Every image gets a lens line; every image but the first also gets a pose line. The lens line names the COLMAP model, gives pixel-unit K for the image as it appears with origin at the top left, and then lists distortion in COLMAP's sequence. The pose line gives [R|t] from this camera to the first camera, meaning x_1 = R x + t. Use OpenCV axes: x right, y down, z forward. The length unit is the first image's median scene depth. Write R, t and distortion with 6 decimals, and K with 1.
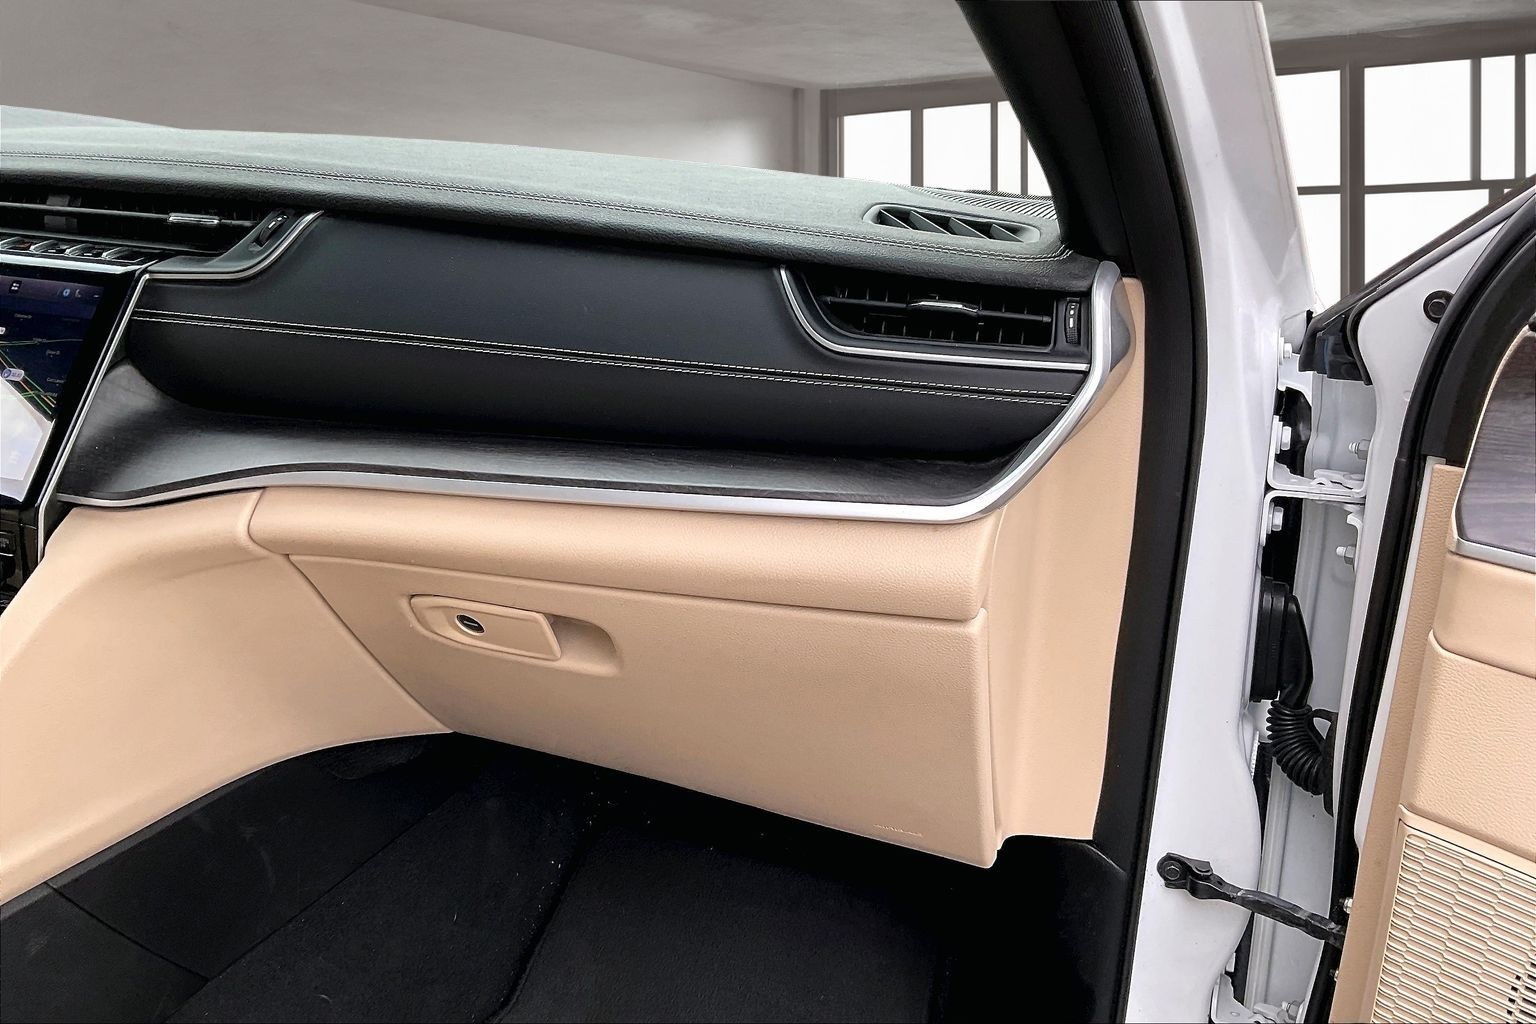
lens RADIAL K [[1245.0, 0, 761.1], [0, 1245.0, 502.0], [0, 0, 1]] dist [0.095861, -0.185622]
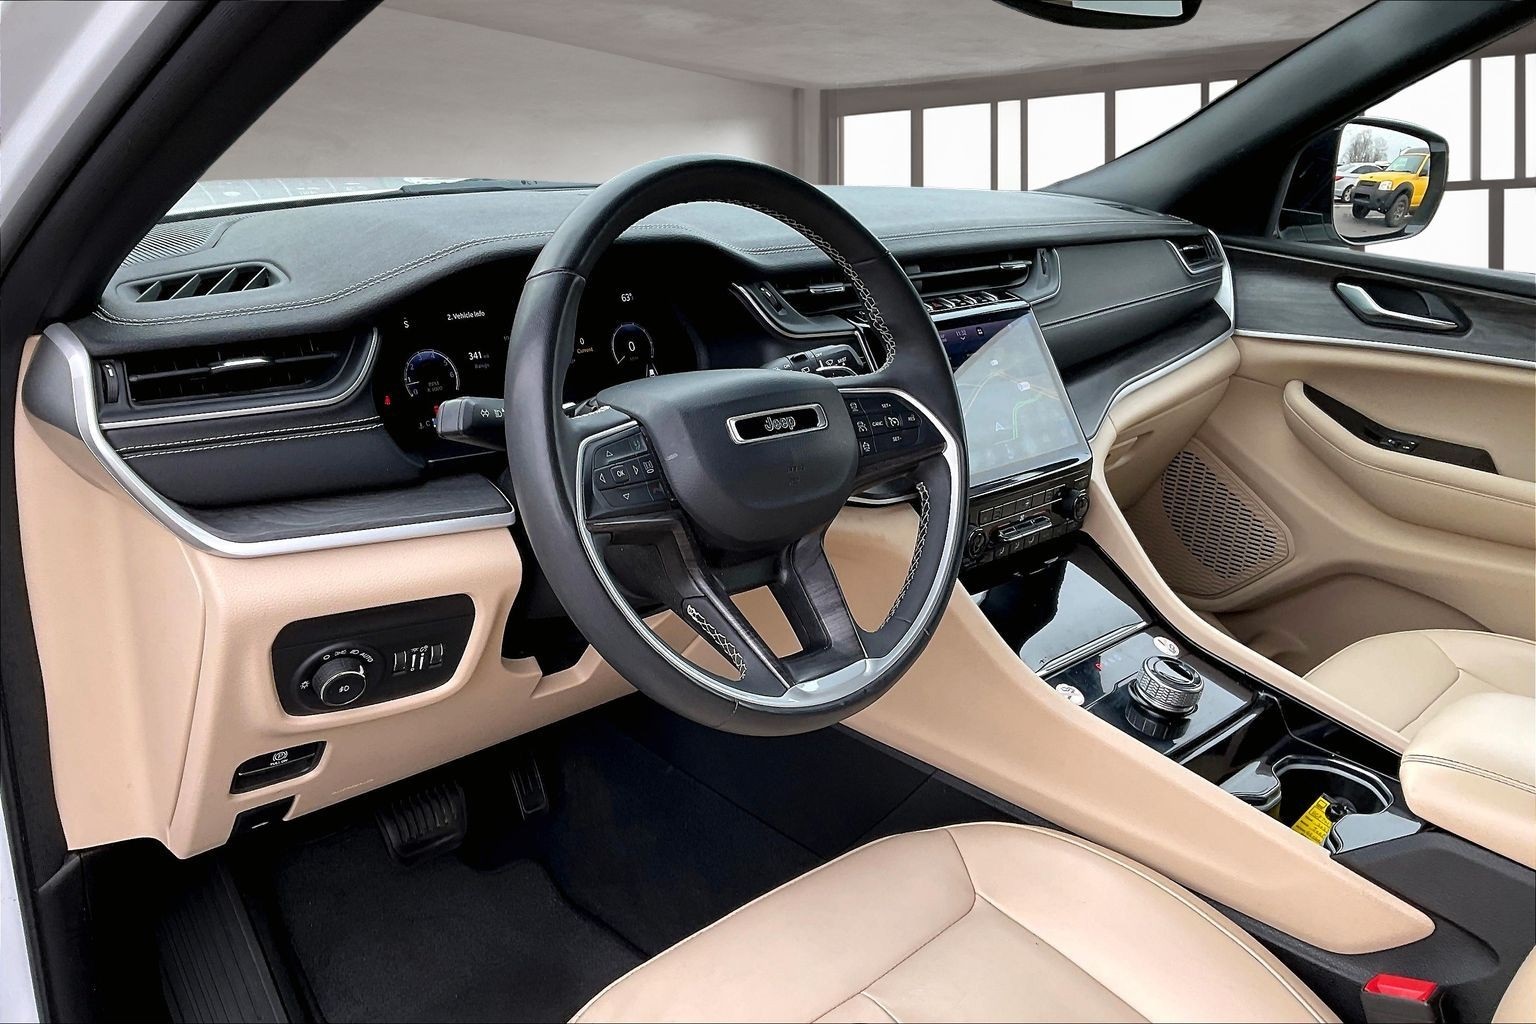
lens RADIAL K [[1245.0, 0, 761.1], [0, 1245.0, 502.0], [0, 0, 1]] dist [0.095861, -0.185622]
pose [[0.434607, -0.312940, 0.844503, -2.015506], [0.250506, 0.942692, 0.220407, -0.374225], [-0.865080, 0.115763, 0.488093, 0.557718]]
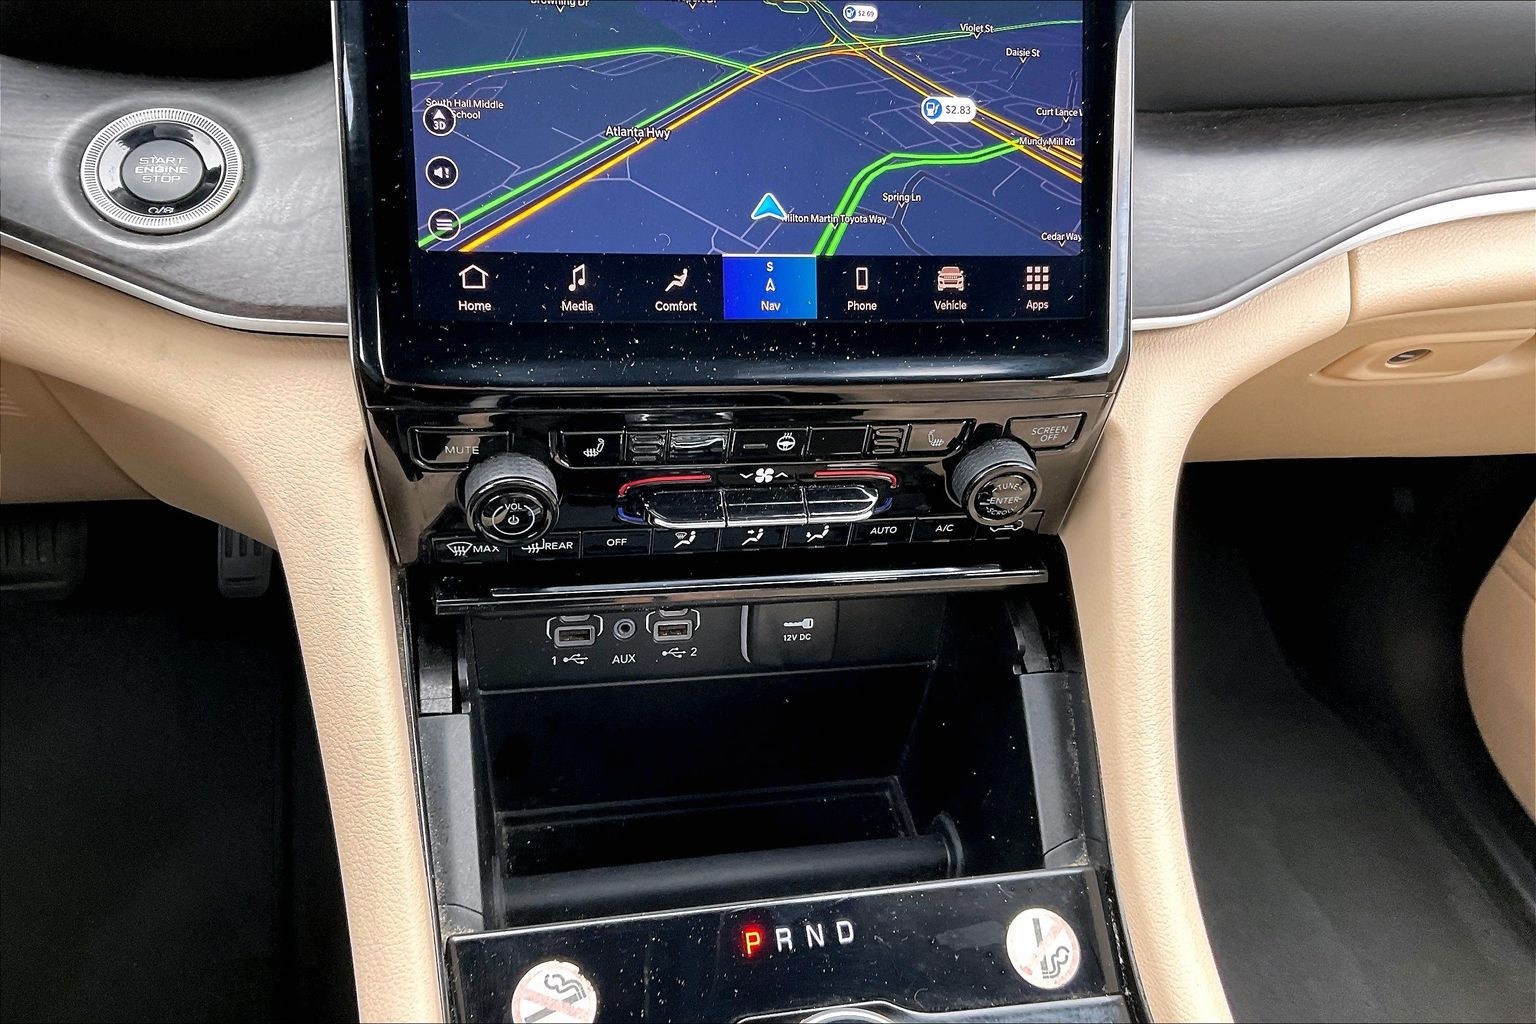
lens RADIAL K [[1245.0, 0, 761.1], [0, 1245.0, 502.0], [0, 0, 1]] dist [0.095861, -0.185622]
pose [[0.845232, -0.285994, 0.451432, -0.924271], [0.084315, 0.905533, 0.415813, -0.173189], [-0.527707, -0.313396, 0.789499, 0.589994]]
